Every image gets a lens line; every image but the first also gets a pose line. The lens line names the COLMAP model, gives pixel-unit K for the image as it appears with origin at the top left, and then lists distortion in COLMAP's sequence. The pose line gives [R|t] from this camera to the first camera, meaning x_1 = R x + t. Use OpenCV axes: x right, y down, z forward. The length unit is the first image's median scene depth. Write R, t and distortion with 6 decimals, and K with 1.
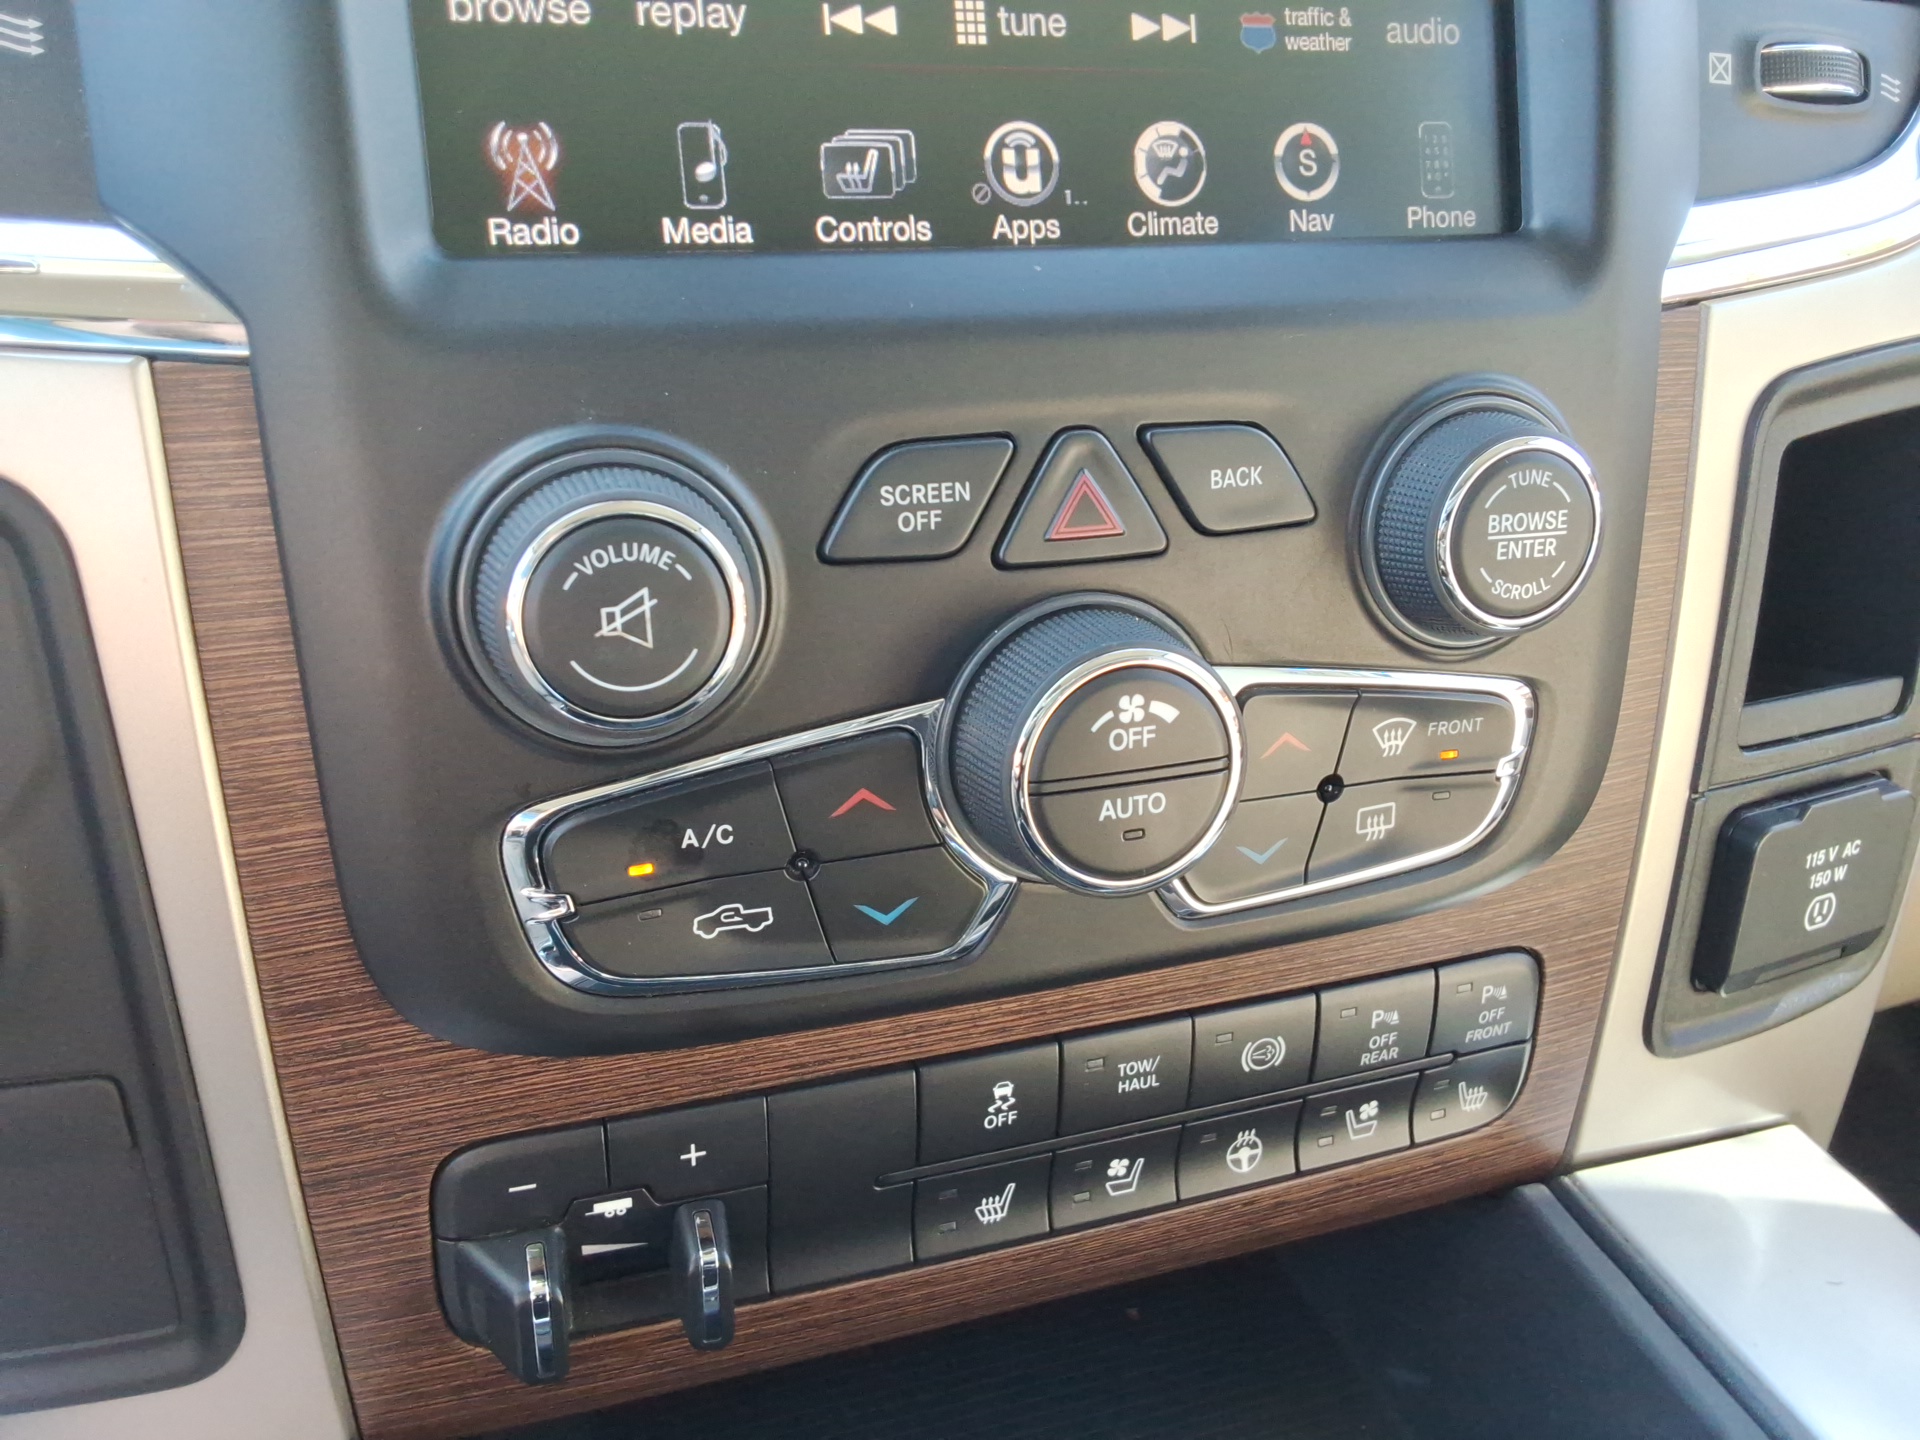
lens RADIAL K [[1550.0, 0, 976.8], [0, 1550.0, 678.6], [0, 0, 1]] dist [0.114383, -0.192093]
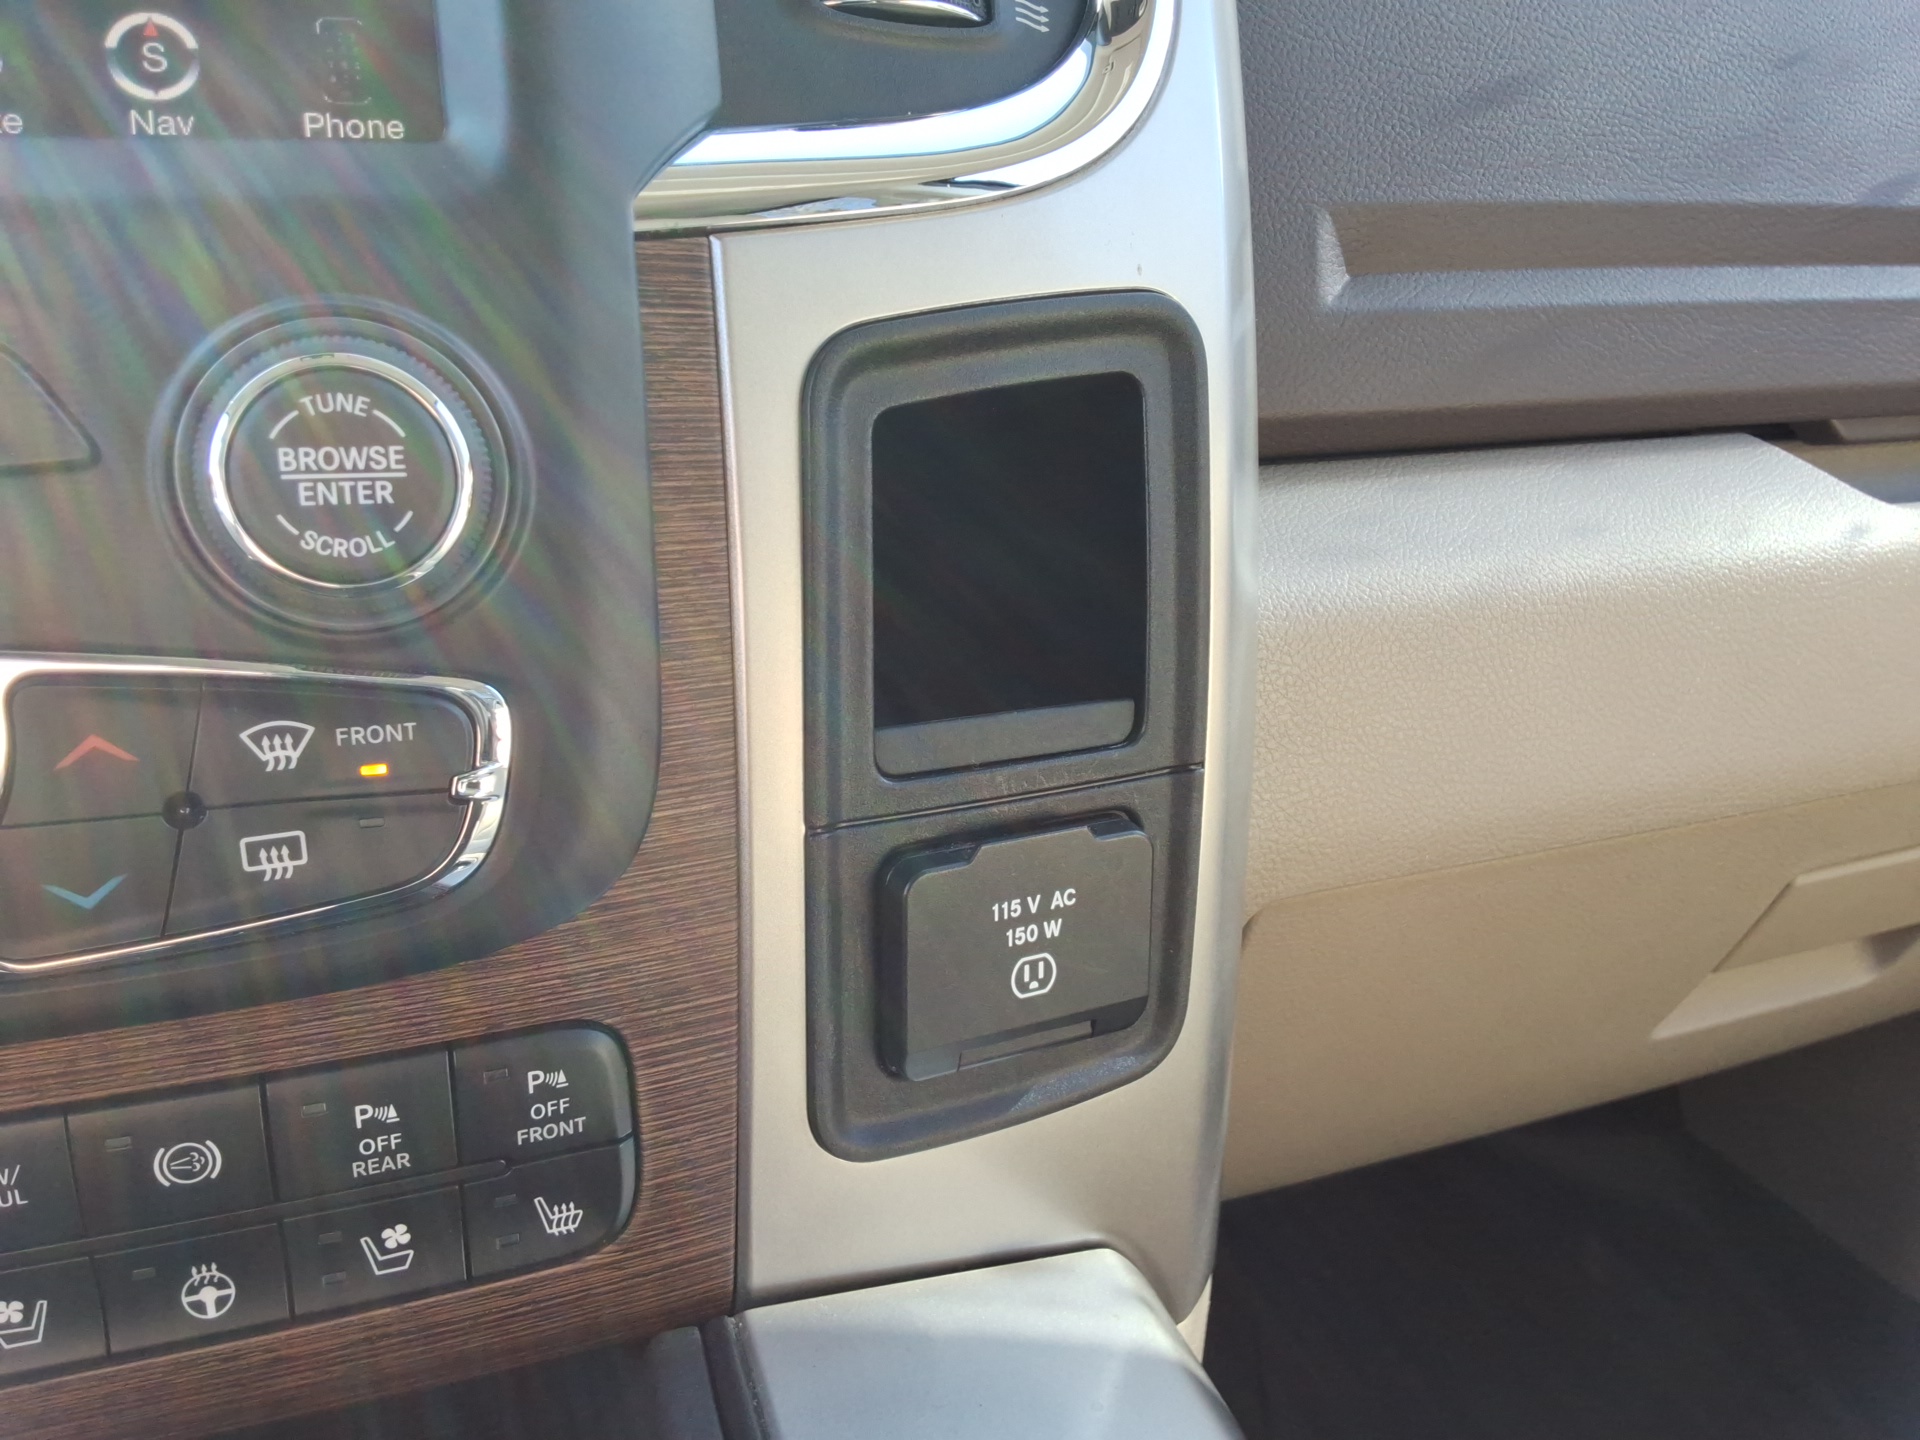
lens RADIAL K [[1550.0, 0, 976.8], [0, 1550.0, 678.6], [0, 0, 1]] dist [0.114383, -0.192093]
pose [[0.999751, -0.020243, 0.009423, 0.564419], [0.021144, 0.993922, -0.108033, 0.089453], [-0.007178, 0.108205, 0.994103, 0.177425]]
